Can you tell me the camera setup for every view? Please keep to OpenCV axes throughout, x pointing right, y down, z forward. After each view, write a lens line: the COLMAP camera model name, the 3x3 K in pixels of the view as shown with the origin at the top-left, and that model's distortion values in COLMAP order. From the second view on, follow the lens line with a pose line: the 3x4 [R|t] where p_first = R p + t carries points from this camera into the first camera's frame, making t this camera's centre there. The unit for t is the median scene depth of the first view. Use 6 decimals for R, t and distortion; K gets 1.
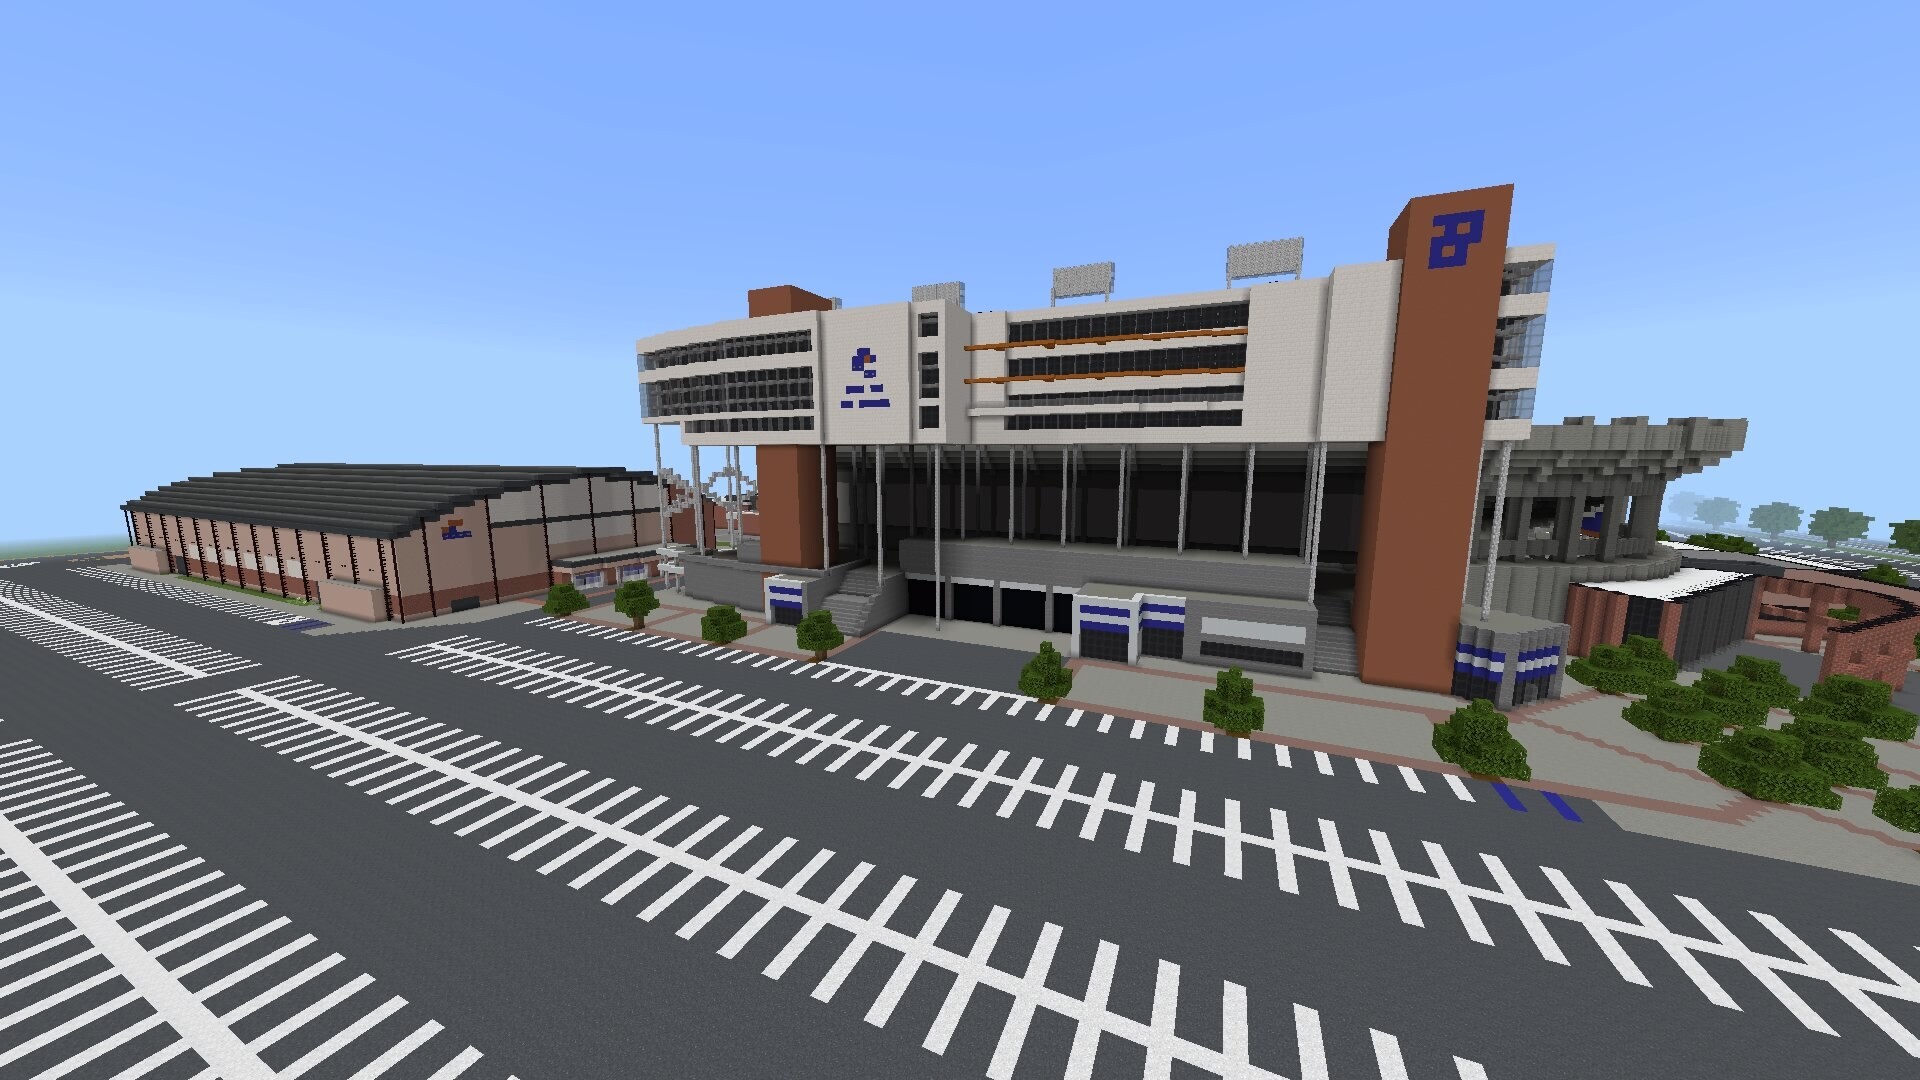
lens RADIAL K [[590.8, 0, 960.0], [0, 590.8, 540.0], [0, 0, 1]] dist [-0.000480, -0.000006]
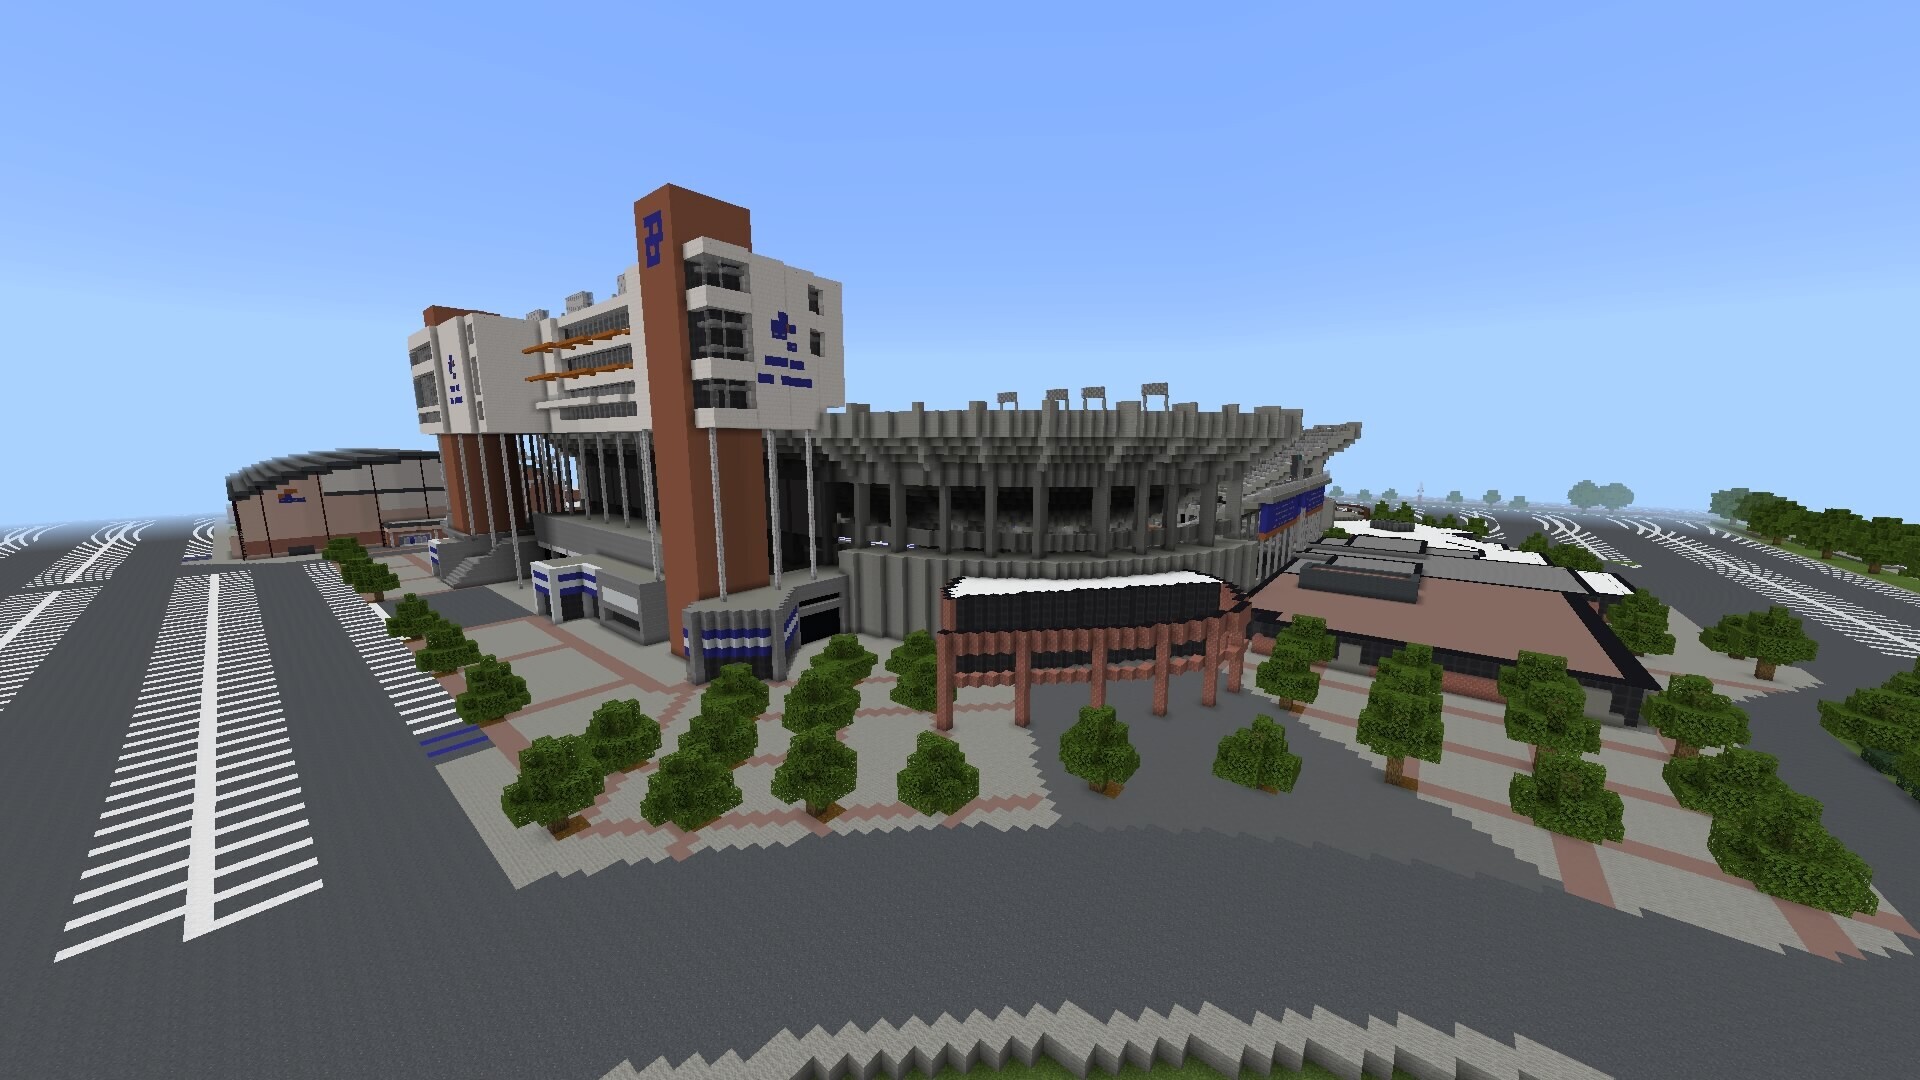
lens RADIAL K [[590.8, 0, 960.0], [0, 590.8, 540.0], [0, 0, 1]] dist [-0.000480, -0.000006]
pose [[0.965219, 0.044311, -0.257660, 1.000724], [-0.037363, 0.998796, 0.031803, -0.017857], [0.258759, -0.021070, 0.965712, 0.074465]]
